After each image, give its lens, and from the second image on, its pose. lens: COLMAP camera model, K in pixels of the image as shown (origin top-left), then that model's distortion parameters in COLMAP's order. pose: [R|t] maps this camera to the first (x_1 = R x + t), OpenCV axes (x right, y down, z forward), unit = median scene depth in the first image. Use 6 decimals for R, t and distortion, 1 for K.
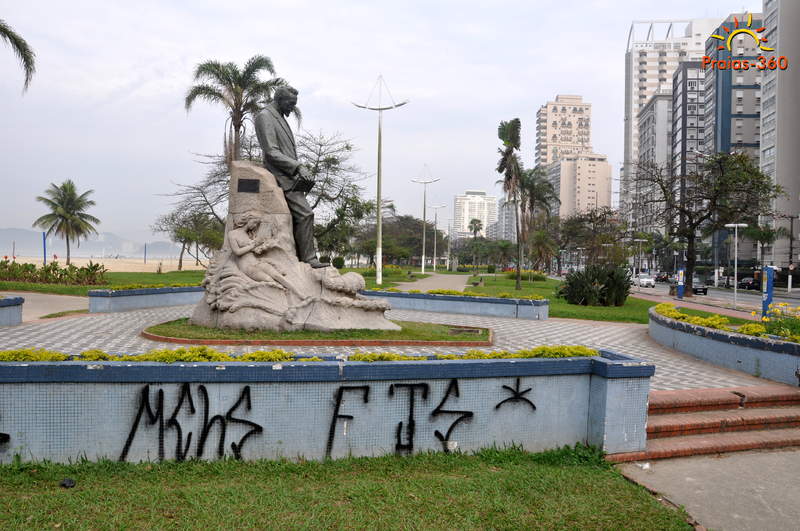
lens RADIAL K [[627.5, 0, 396.1], [0, 627.5, 264.6], [0, 0, 1]] dist [-0.161804, 0.129478]
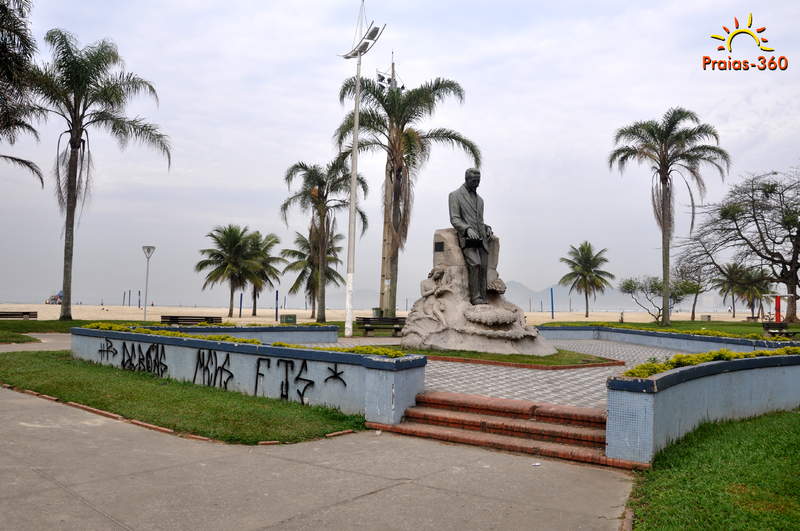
lens RADIAL K [[627.5, 0, 396.1], [0, 627.5, 264.6], [0, 0, 1]] dist [-0.161804, 0.129478]
pose [[0.621059, -0.067164, -0.780881, 1.597564], [-0.003573, 0.996068, -0.088515, 0.073602], [0.783756, 0.057763, 0.618377, 0.126832]]
